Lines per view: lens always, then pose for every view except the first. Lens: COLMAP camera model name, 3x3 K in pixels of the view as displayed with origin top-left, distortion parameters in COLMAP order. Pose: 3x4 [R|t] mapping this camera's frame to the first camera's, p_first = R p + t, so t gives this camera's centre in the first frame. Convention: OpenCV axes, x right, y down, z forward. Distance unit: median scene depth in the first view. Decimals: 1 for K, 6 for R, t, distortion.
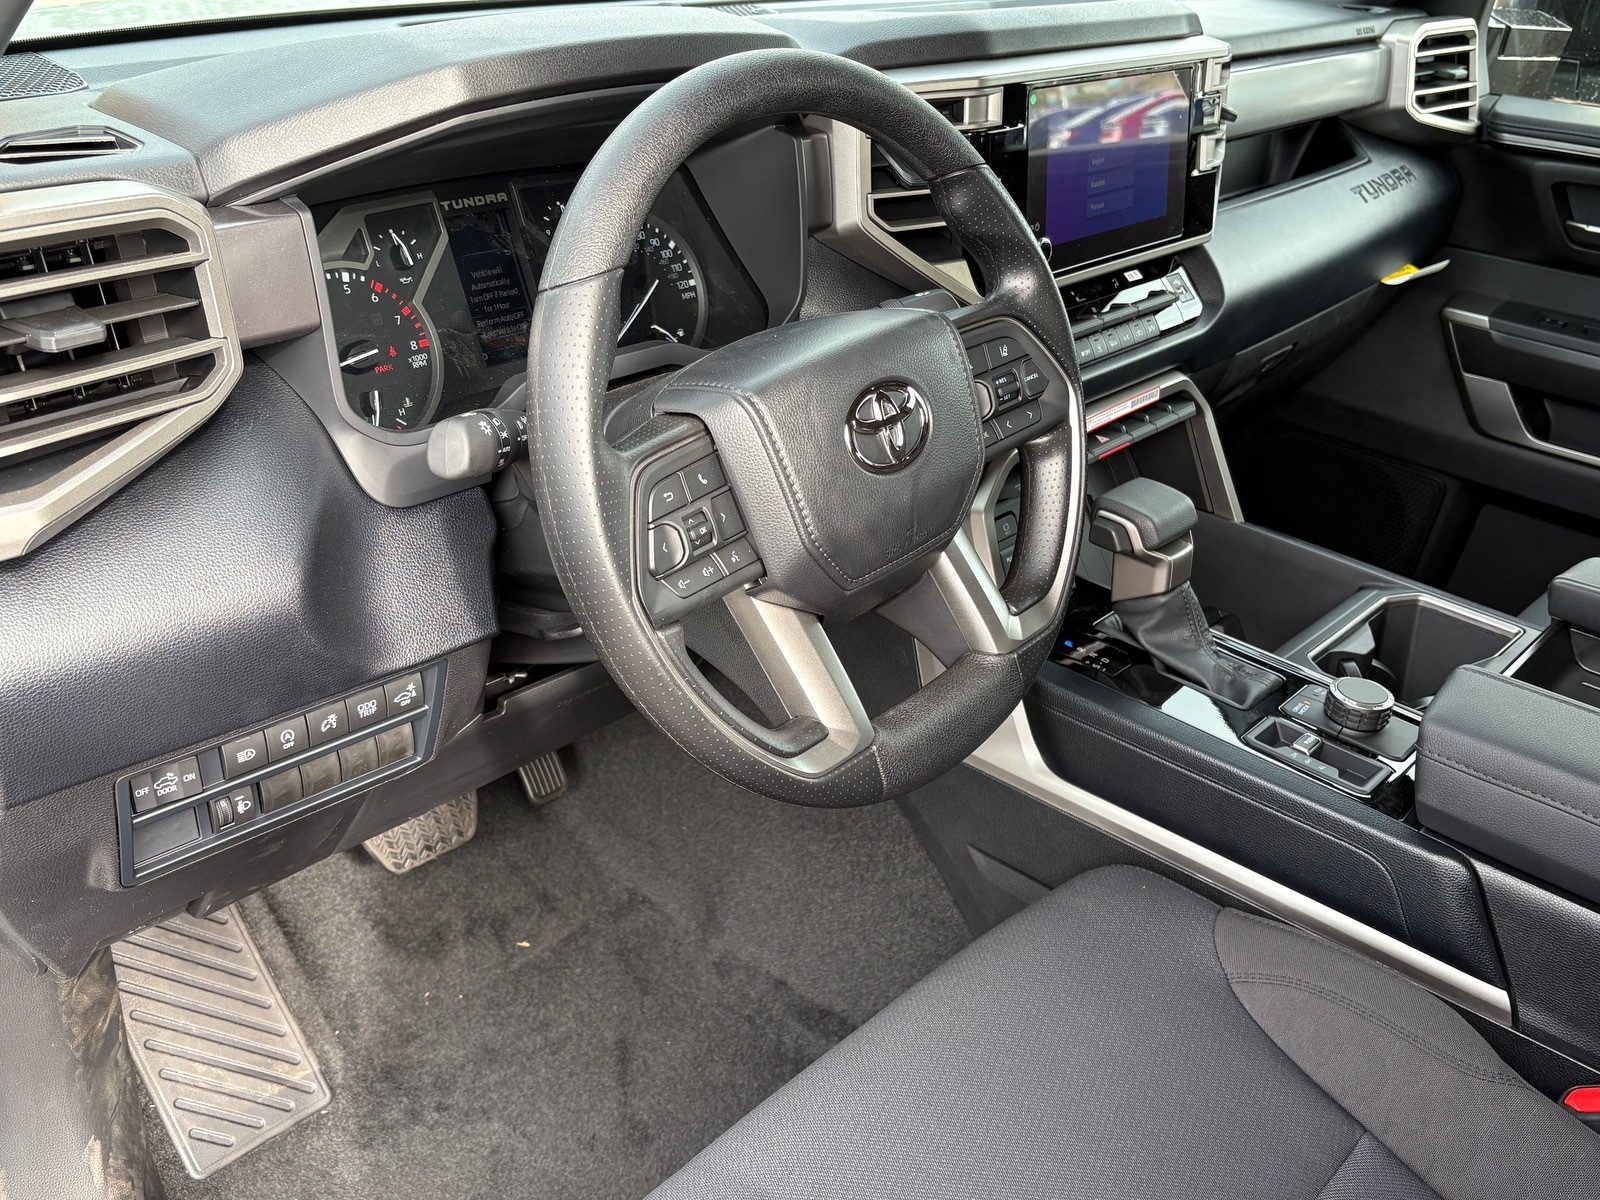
lens RADIAL K [[1512.5, 0, 800.0], [0, 1512.5, 600.0], [0, 0, 1]] dist [0.149503, -0.499135]
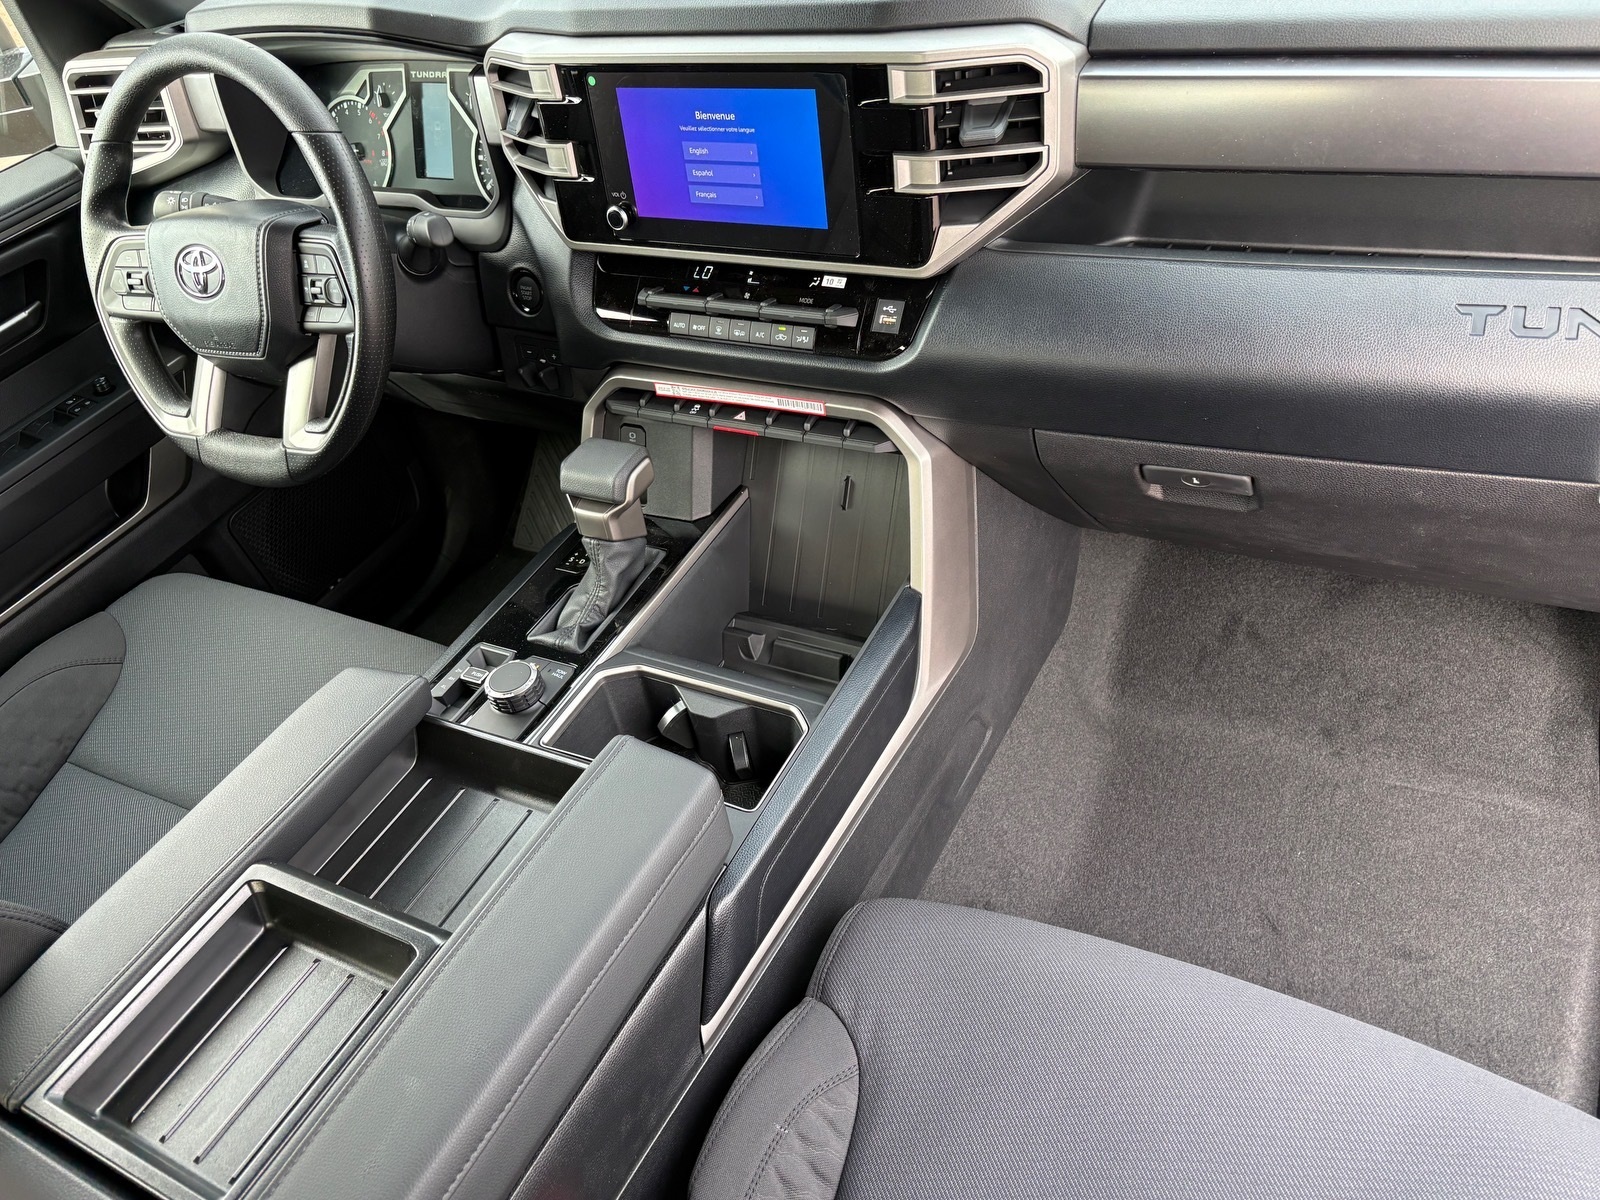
lens RADIAL K [[1246.5, 0, 800.0], [0, 1246.5, 600.0], [0, 0, 1]] dist [0.000584, -0.004177]
pose [[0.215718, 0.546619, -0.809119, 1.160746], [-0.283362, 0.828014, 0.483838, -0.511058], [0.934437, 0.124901, 0.333509, 0.907900]]
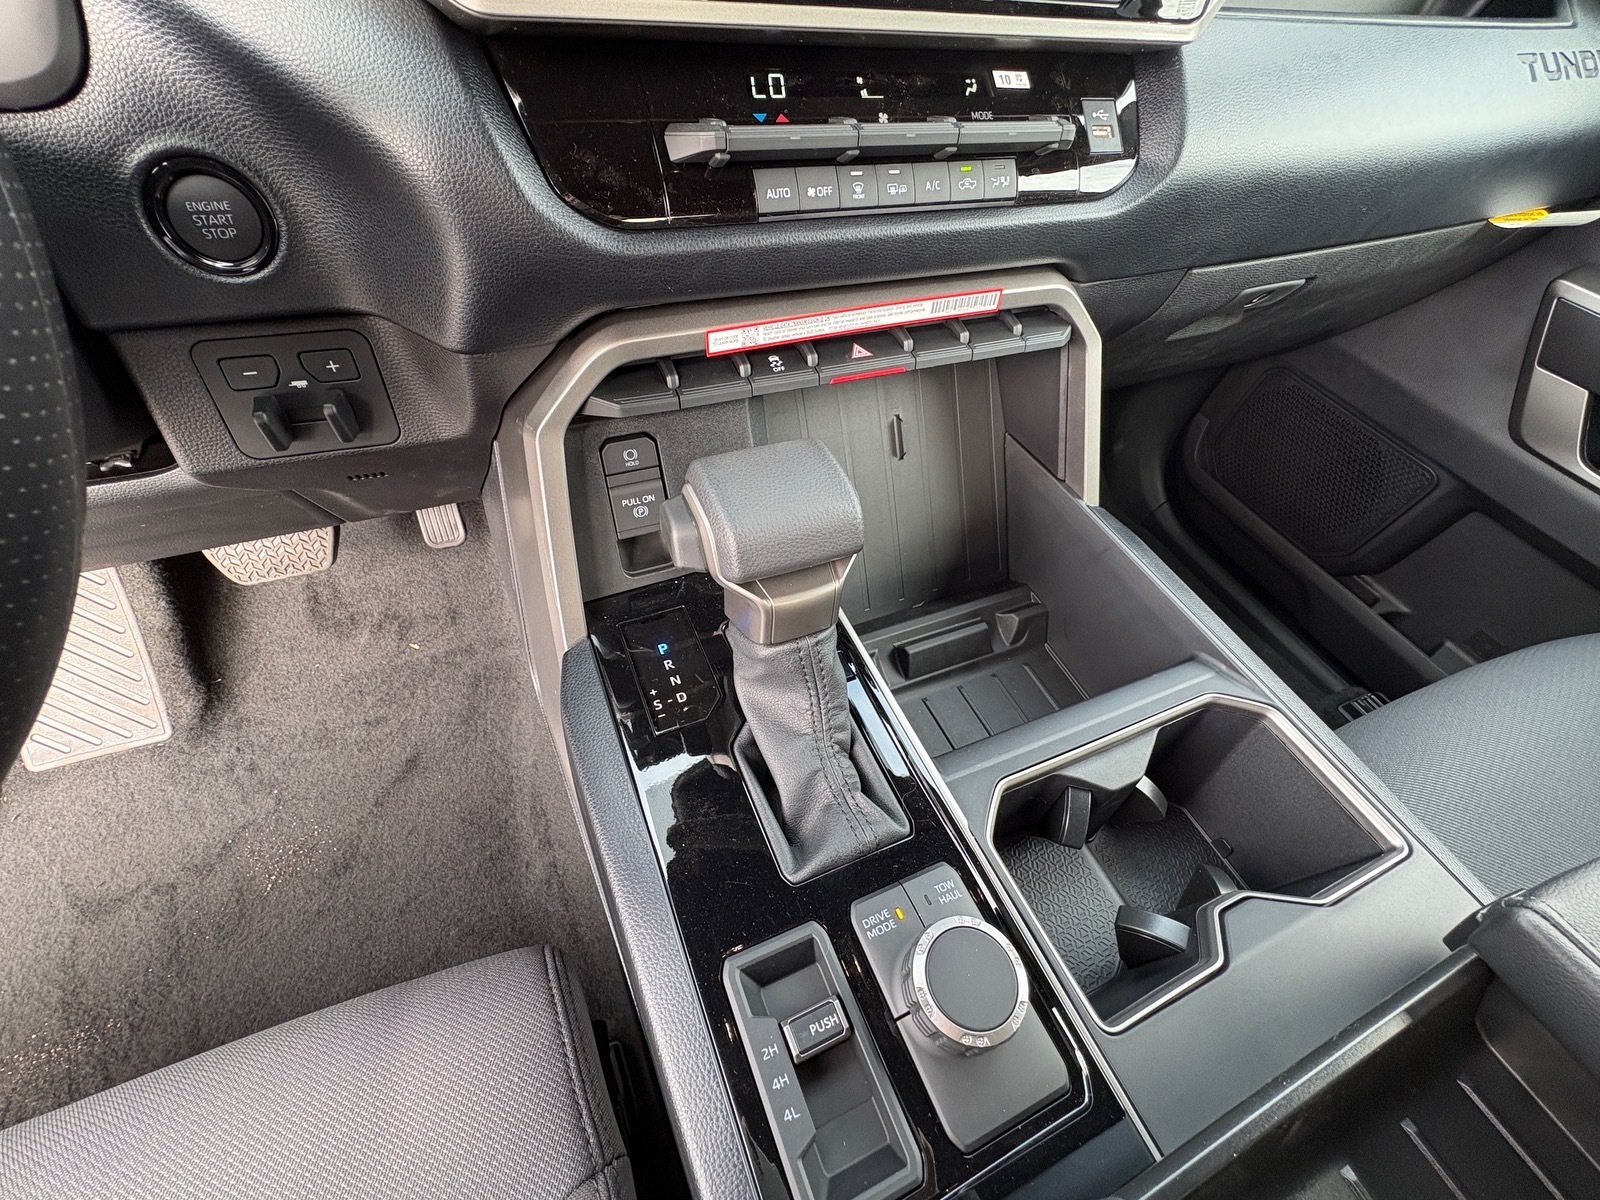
lens RADIAL K [[686.6, 0, 800.0], [0, 686.6, 600.0], [0, 0, 1]] dist [-0.004619, 0.000192]
pose [[0.910896, 0.336104, -0.239380, 0.334046], [-0.232752, 0.897532, 0.374517, -0.135803], [0.340728, -0.285429, 0.895787, 0.822627]]
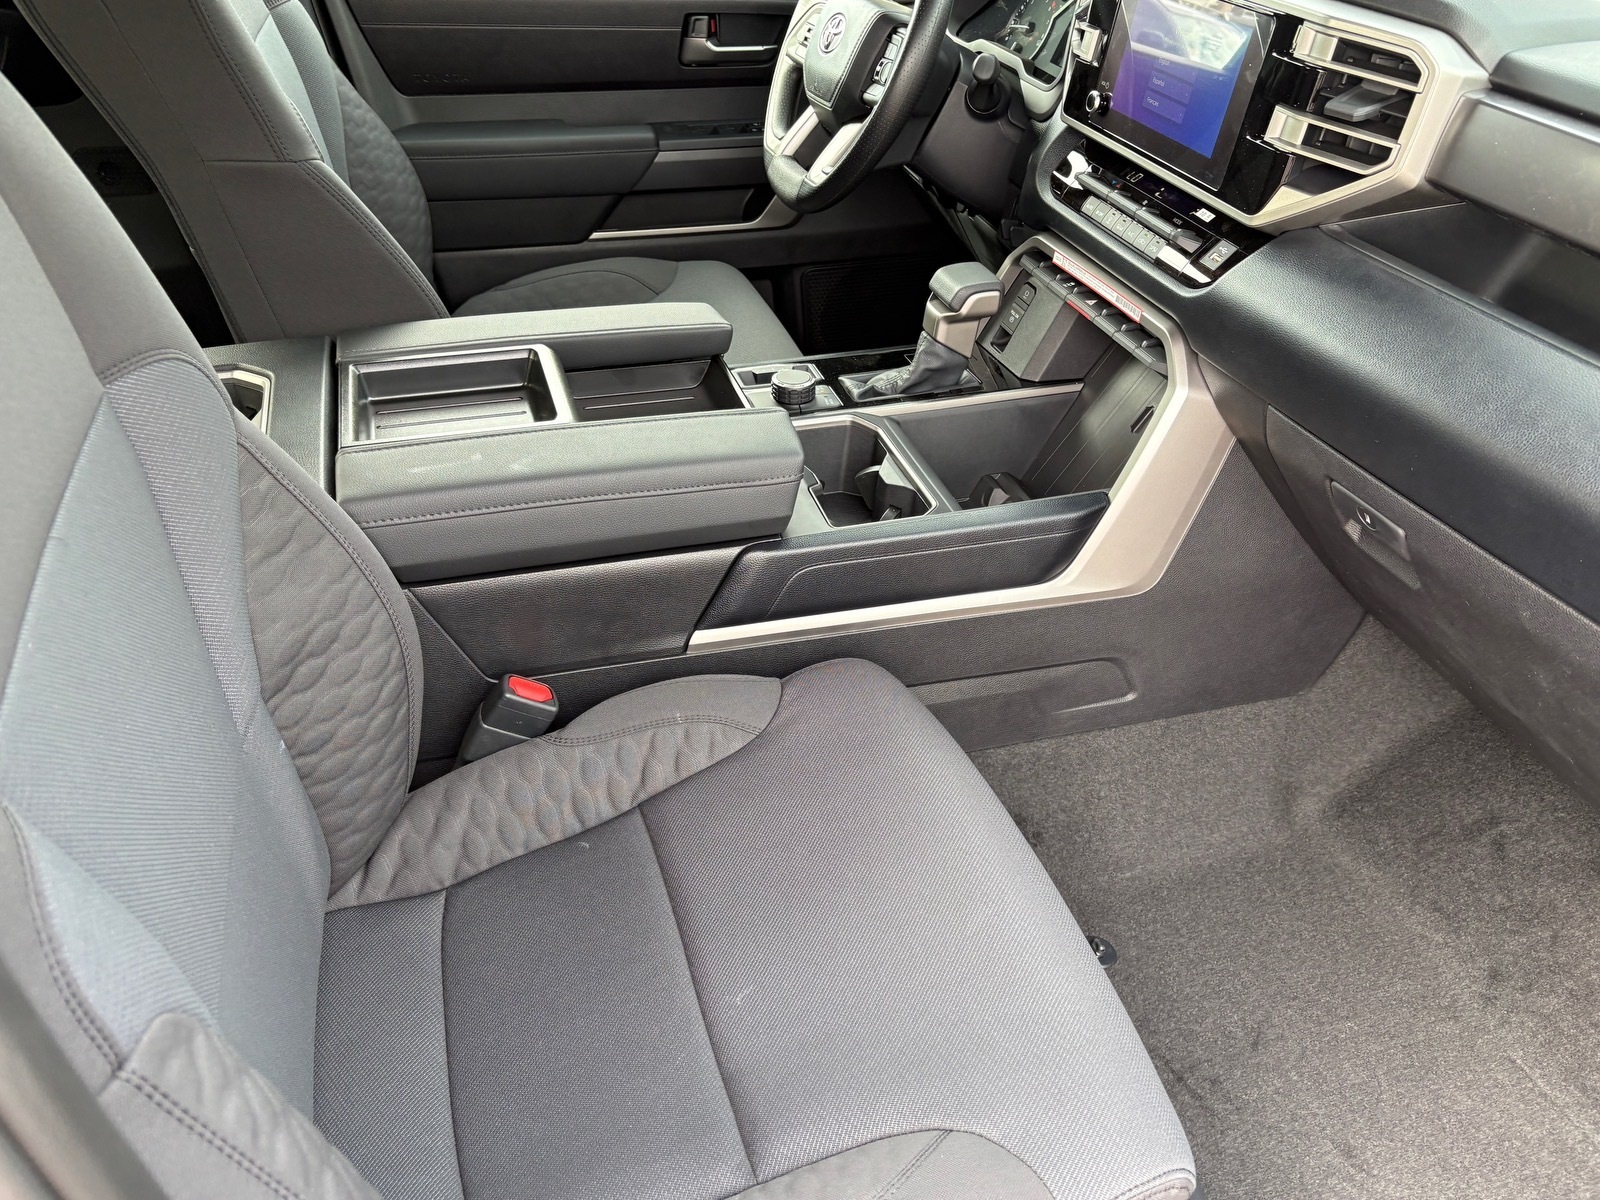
lens RADIAL K [[1248.2, 0, 800.0], [0, 1248.2, 600.0], [0, 0, 1]] dist [-0.021782, 0.007571]
pose [[-0.525052, 0.414892, -0.743092, 1.340841], [-0.450554, 0.605234, 0.656272, -0.591236], [0.722026, 0.679380, -0.130848, 1.328717]]
